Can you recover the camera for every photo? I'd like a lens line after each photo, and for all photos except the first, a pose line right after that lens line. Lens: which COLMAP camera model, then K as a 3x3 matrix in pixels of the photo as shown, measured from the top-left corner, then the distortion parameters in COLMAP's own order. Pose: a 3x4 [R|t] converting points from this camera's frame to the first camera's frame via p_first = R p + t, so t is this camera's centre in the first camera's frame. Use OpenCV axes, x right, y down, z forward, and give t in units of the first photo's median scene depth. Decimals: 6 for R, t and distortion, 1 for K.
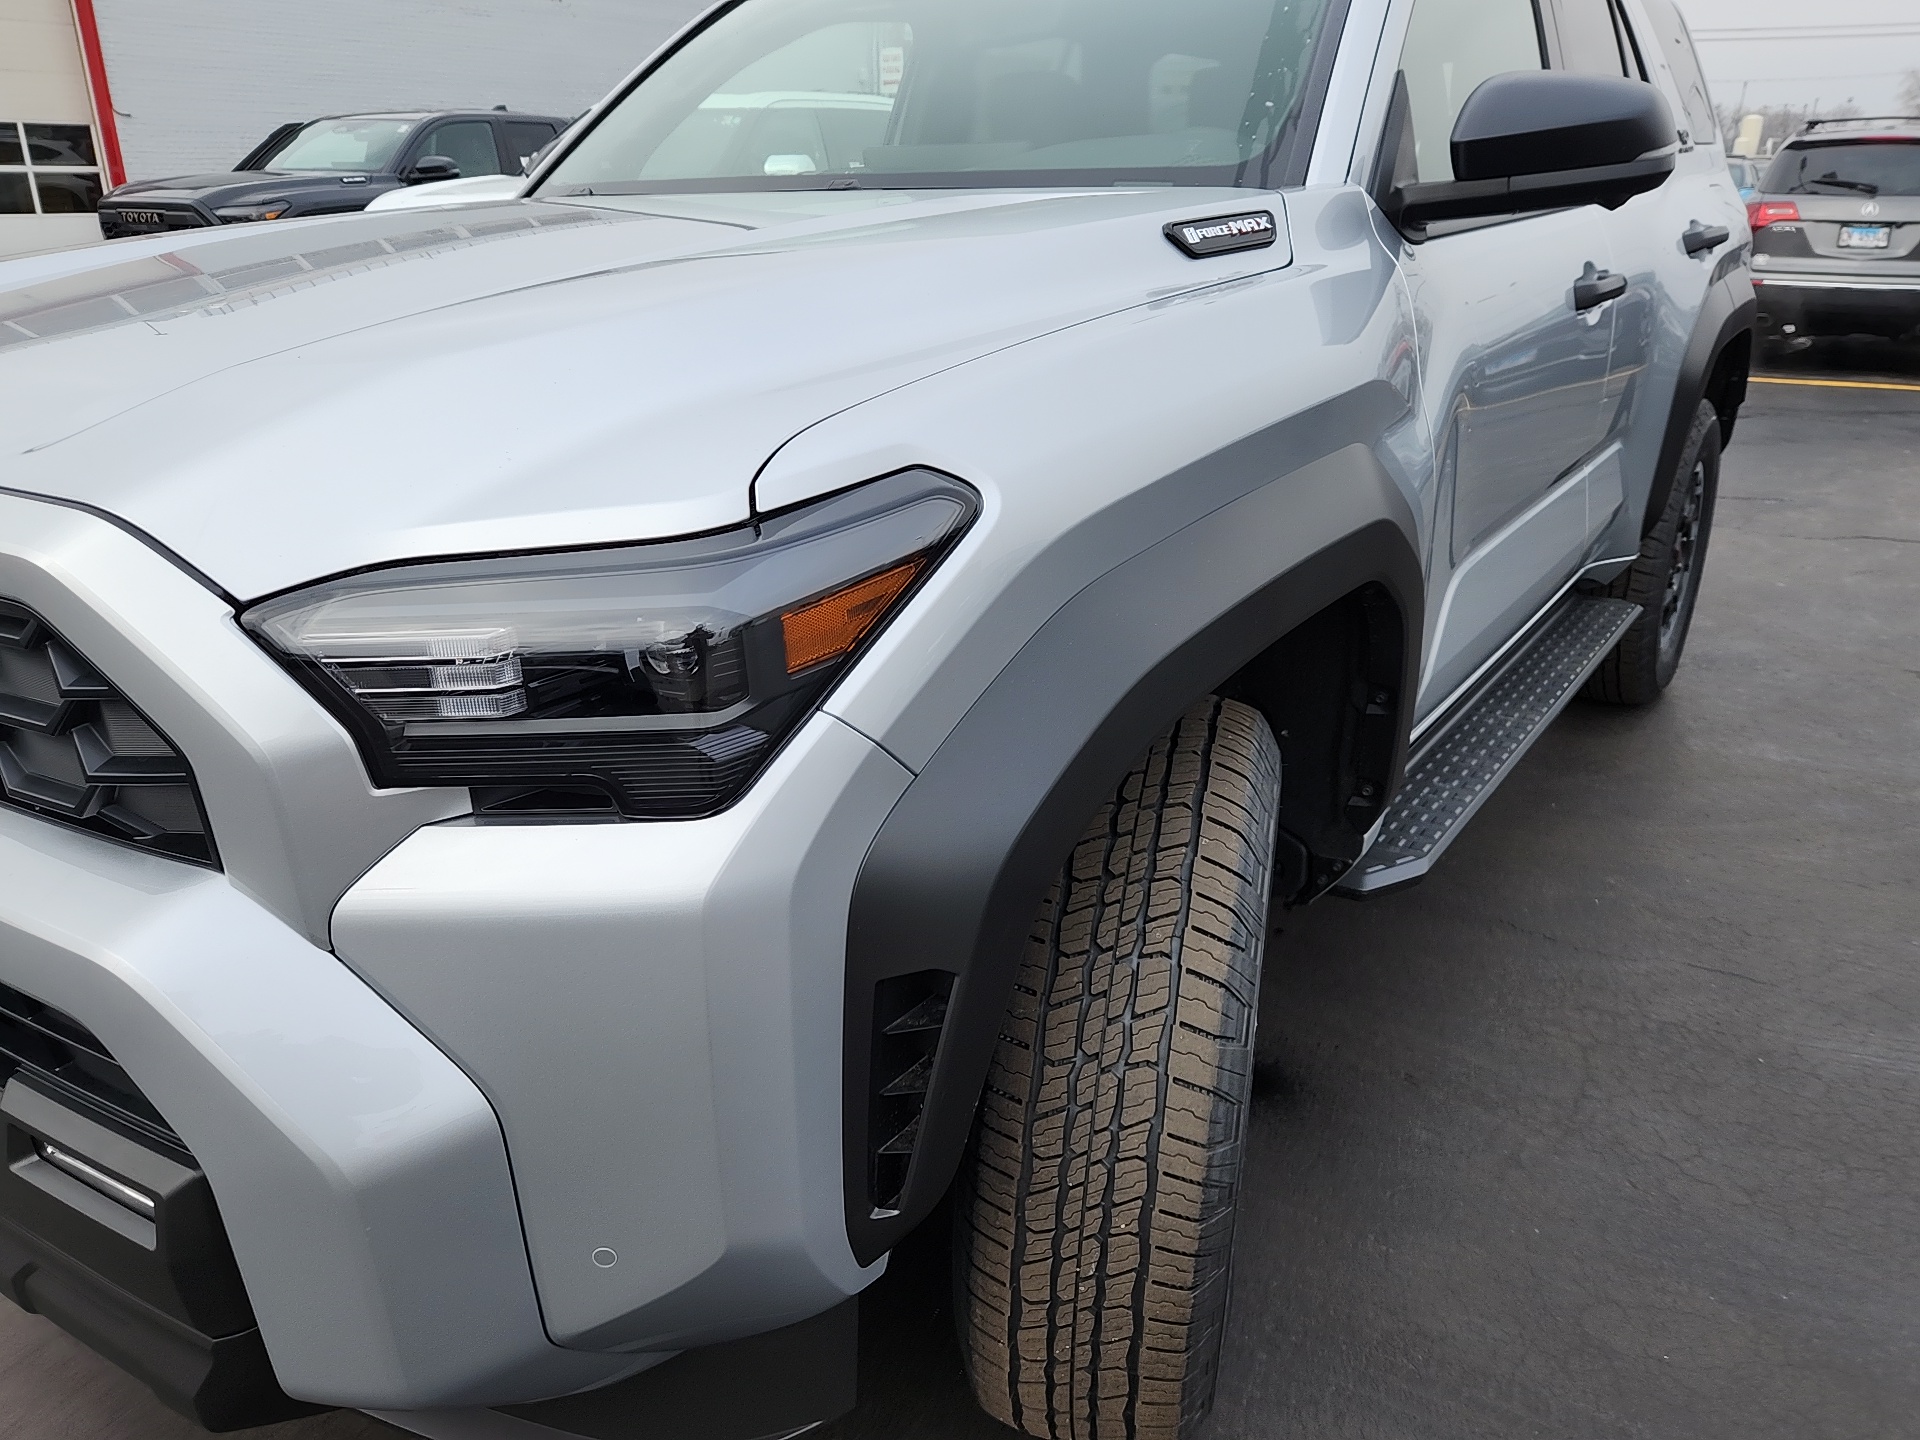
lens RADIAL K [[1388.3, 0, 973.5], [0, 1388.3, 778.7], [0, 0, 1]] dist [0.085128, -0.077749]
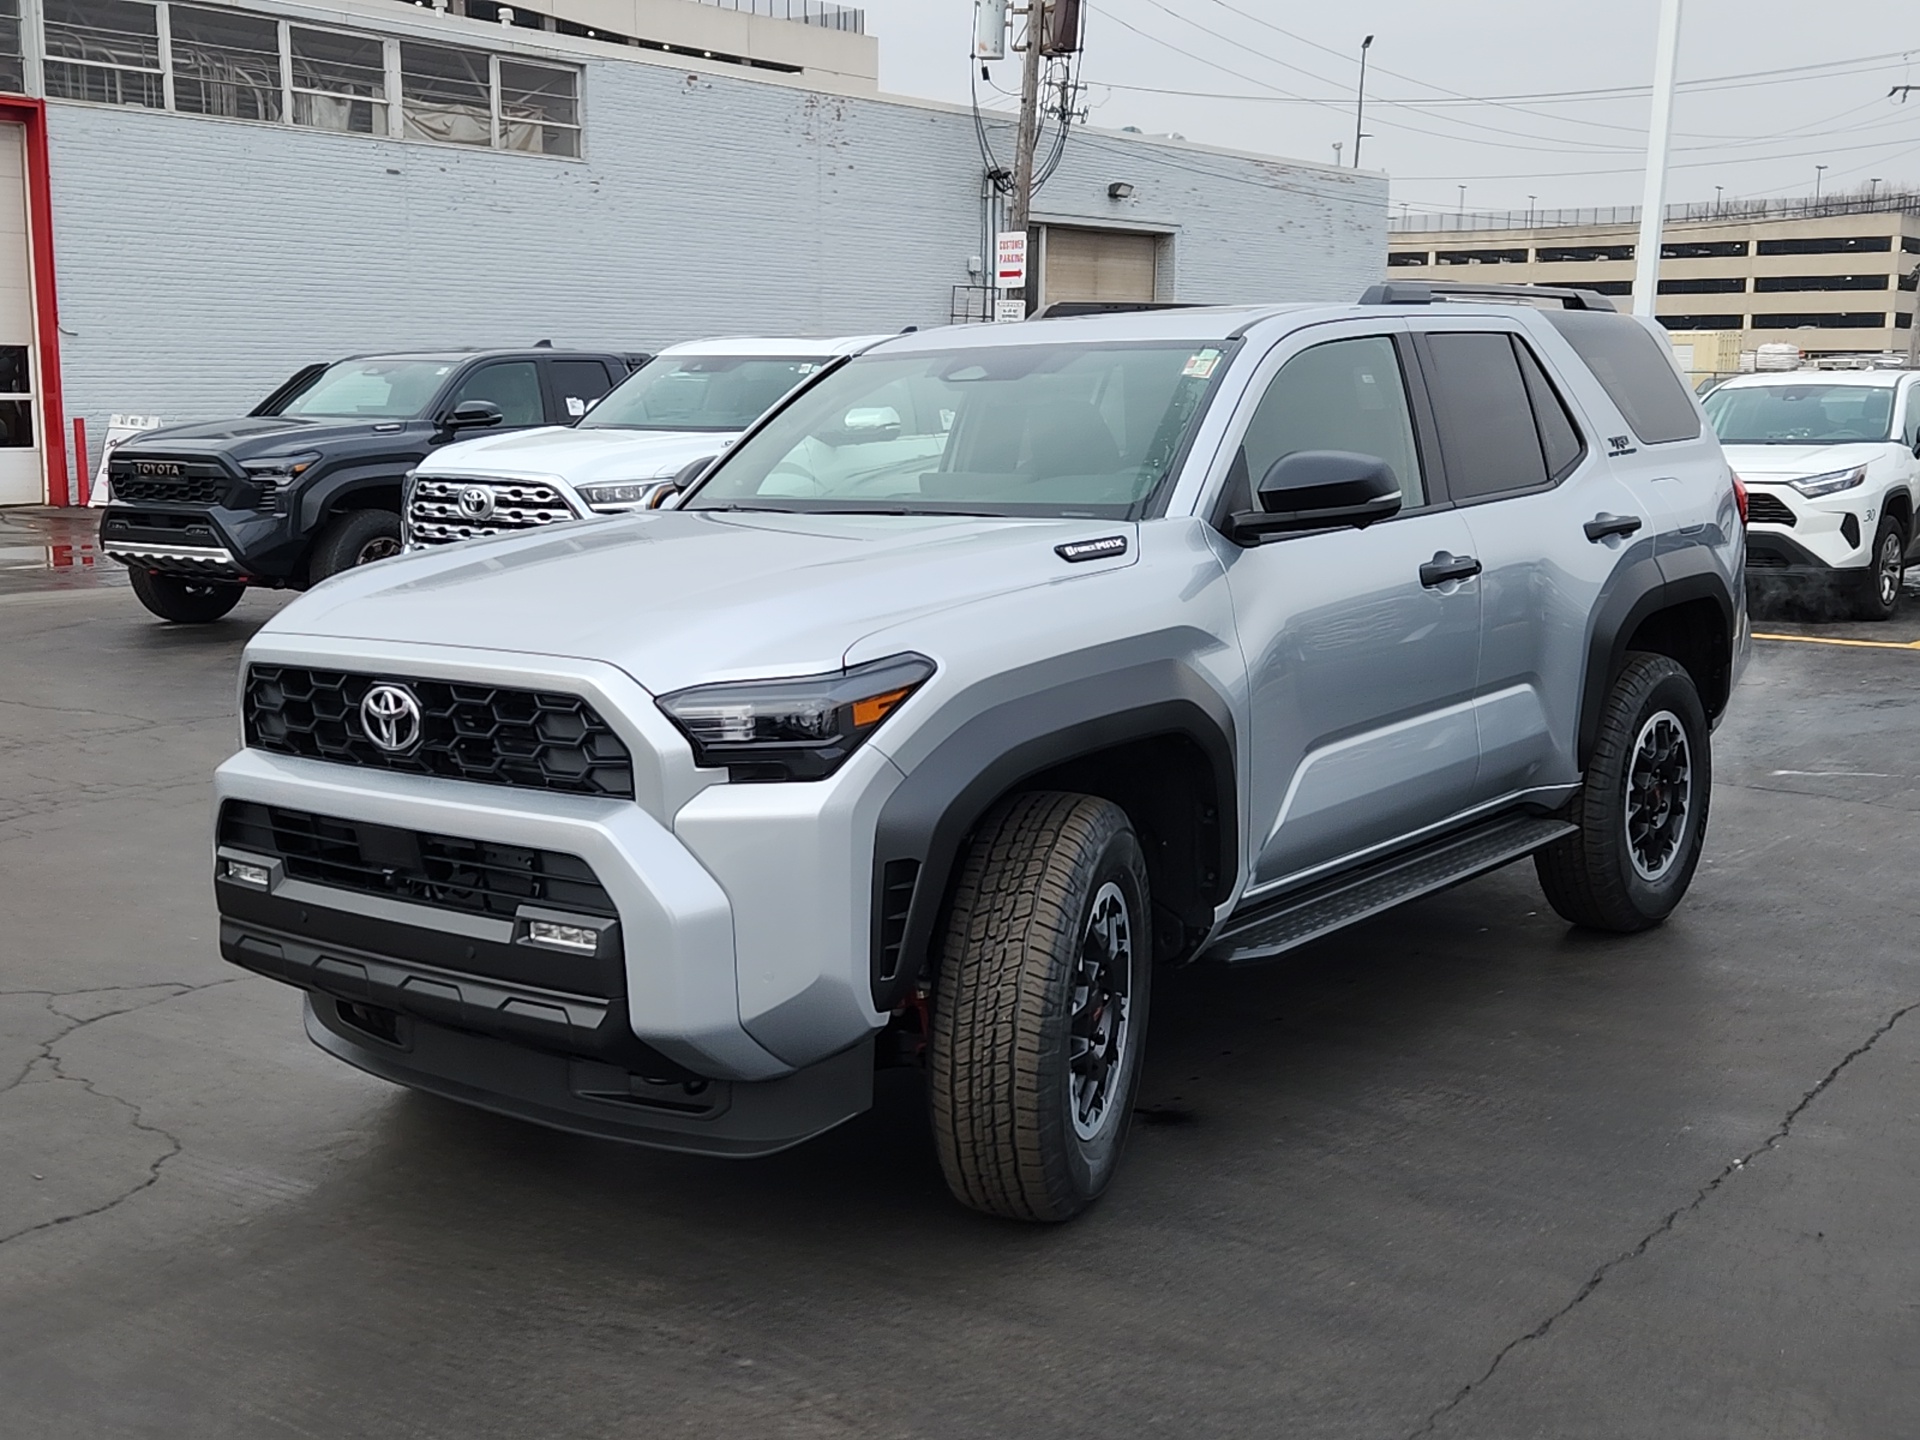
lens RADIAL K [[2257.4, 0, 835.3], [0, 2257.4, 872.8], [0, 0, 1]] dist [0.056211, -0.145056]
pose [[0.990767, 0.021132, -0.133918, 0.294326], [-0.044923, 0.983147, -0.177210, 0.692955], [0.127916, 0.181590, 0.975019, -2.250161]]
